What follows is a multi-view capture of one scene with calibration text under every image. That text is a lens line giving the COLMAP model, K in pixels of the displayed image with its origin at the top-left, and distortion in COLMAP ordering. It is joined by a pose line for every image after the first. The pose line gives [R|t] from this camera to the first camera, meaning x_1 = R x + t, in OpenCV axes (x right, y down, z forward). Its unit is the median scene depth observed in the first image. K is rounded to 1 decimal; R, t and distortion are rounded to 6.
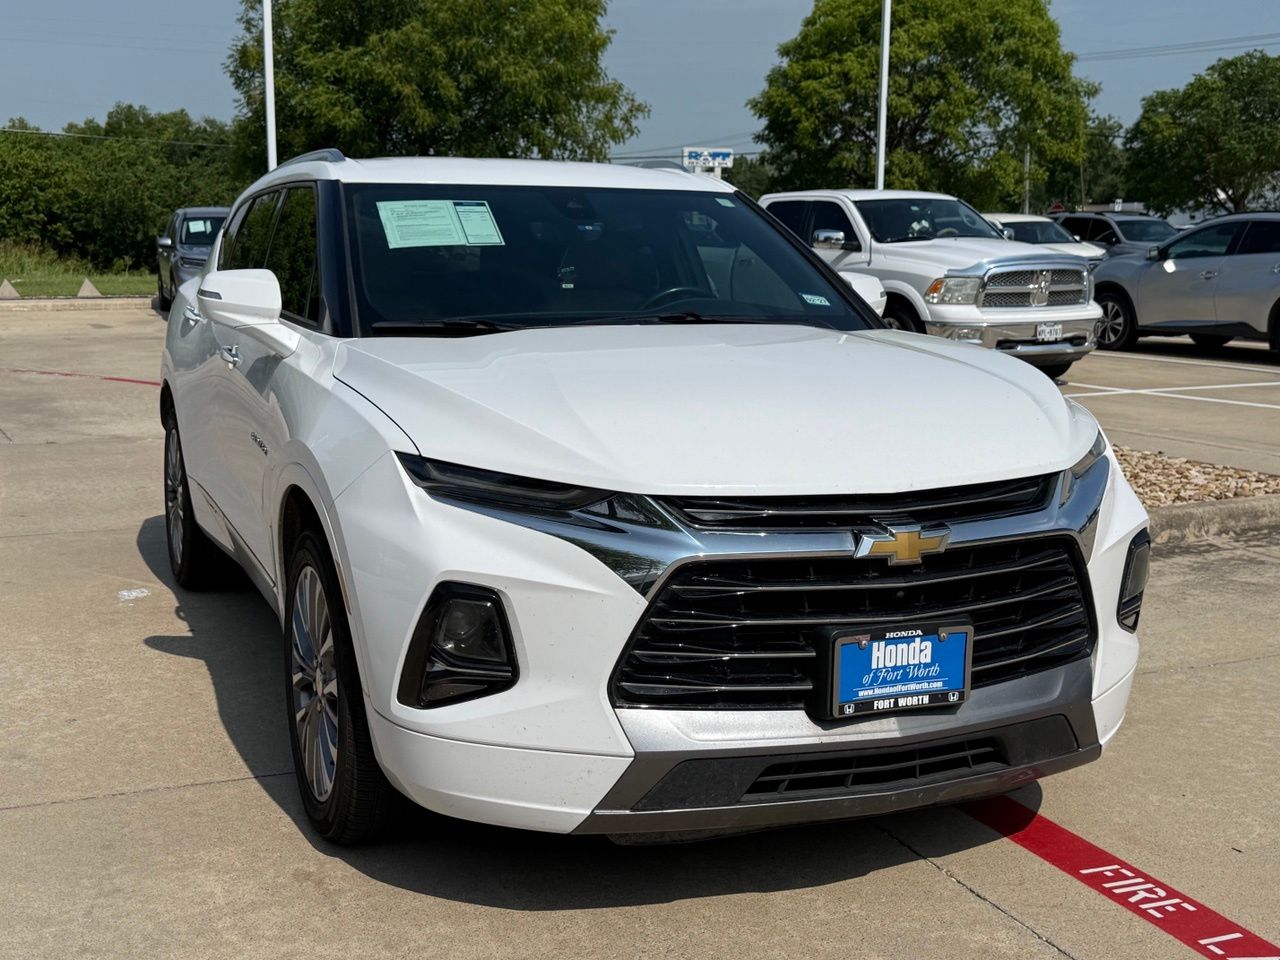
lens RADIAL K [[1353.4, 0, 640.0], [0, 1353.4, 480.0], [0, 0, 1]] dist [0.128260, -0.219921]
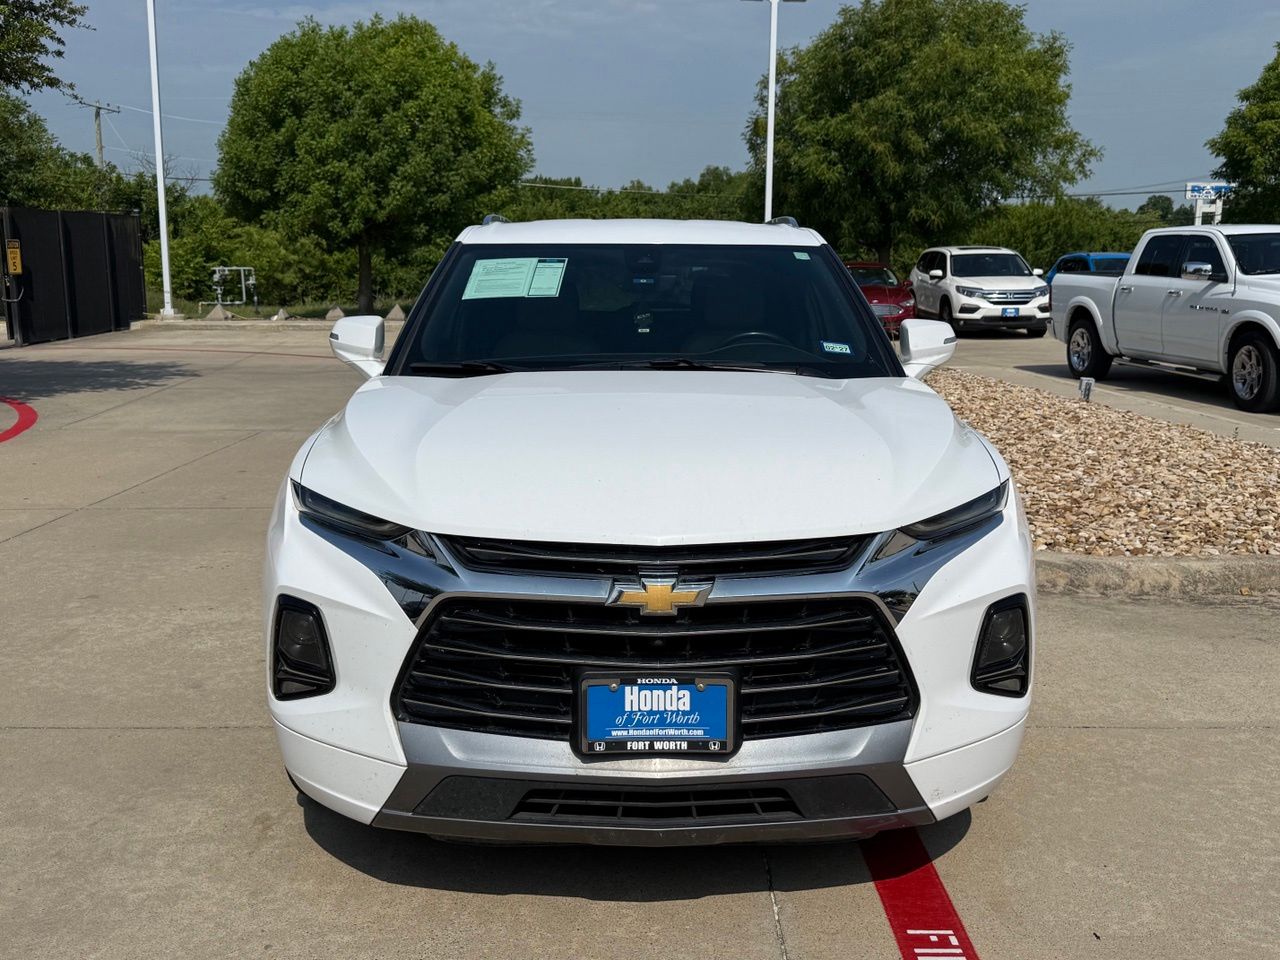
lens RADIAL K [[1124.1, 0, 705.9], [0, 1124.1, 463.8], [0, 0, 1]] dist [0.095189, -0.150578]
pose [[0.945246, 0.051495, -0.322271, 0.451882], [-0.052887, 0.998591, 0.004440, -0.054116], [0.322046, 0.012848, 0.946637, 0.168695]]
